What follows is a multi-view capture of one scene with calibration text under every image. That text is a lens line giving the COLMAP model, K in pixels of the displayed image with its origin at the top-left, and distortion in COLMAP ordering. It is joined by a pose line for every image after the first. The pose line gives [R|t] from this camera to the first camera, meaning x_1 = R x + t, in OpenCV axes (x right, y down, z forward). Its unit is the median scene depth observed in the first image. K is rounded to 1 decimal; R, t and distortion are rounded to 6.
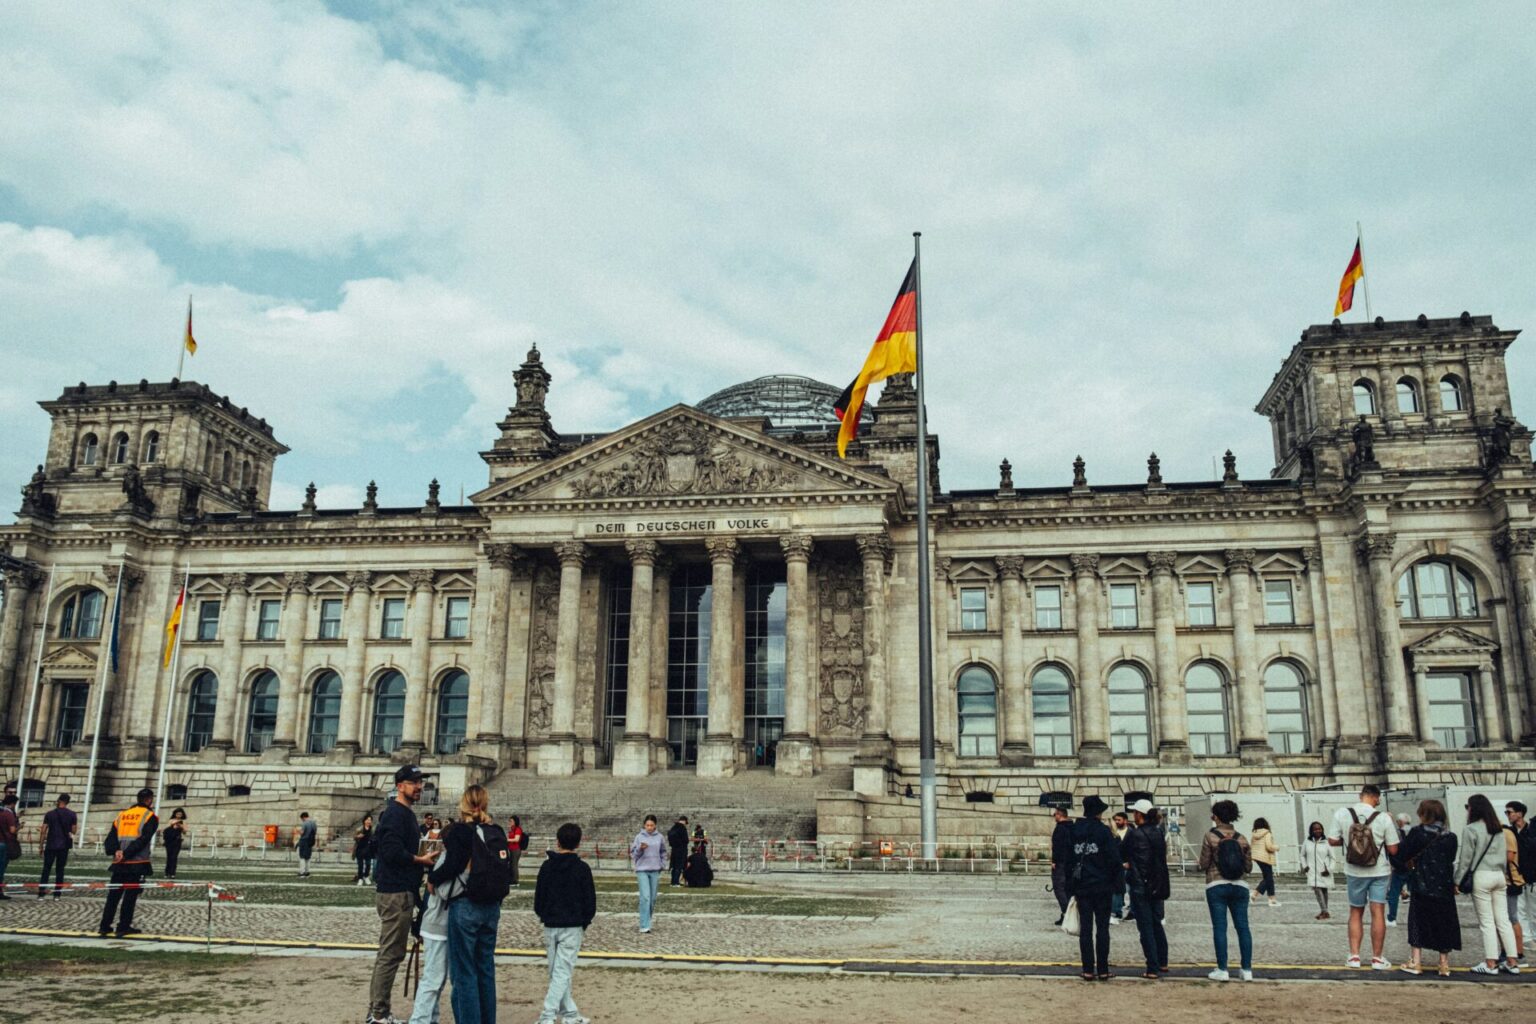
lens RADIAL K [[1324.1, 0, 743.2], [0, 1324.1, 461.2], [0, 0, 1]] dist [-0.077329, 0.011971]
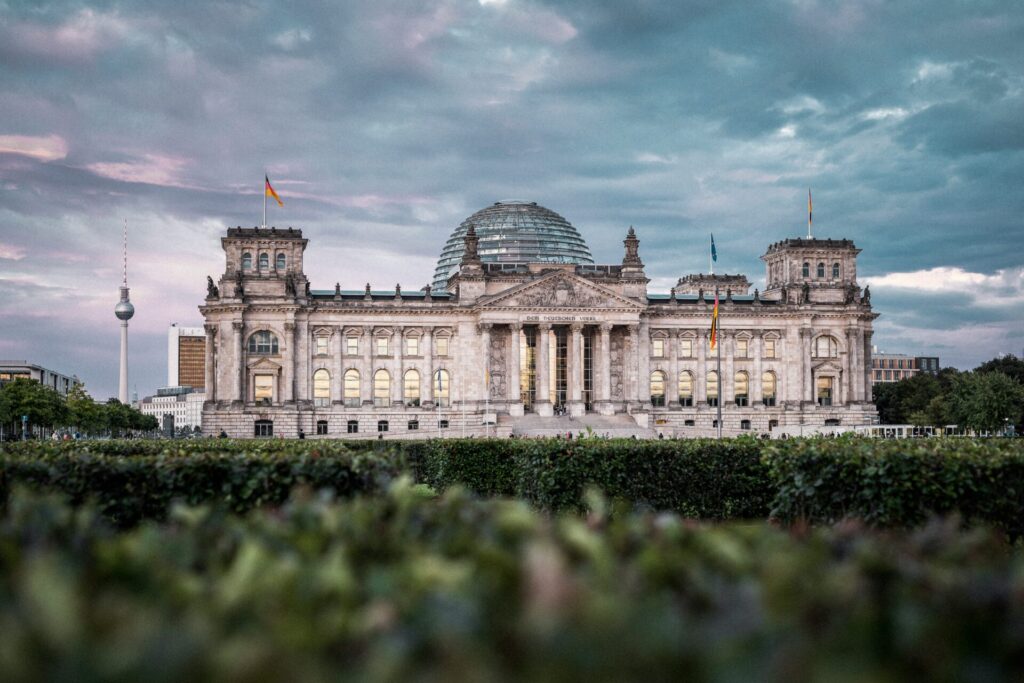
lens RADIAL K [[1598.7, 0, 512.0], [0, 1598.7, 341.5], [0, 0, 1]] dist [-0.403804, 0.017793]
pose [[0.945345, 0.005283, 0.326030, -1.104746], [-0.077623, 0.974771, 0.209278, -0.526416], [-0.316699, -0.223147, 0.921904, -1.745894]]
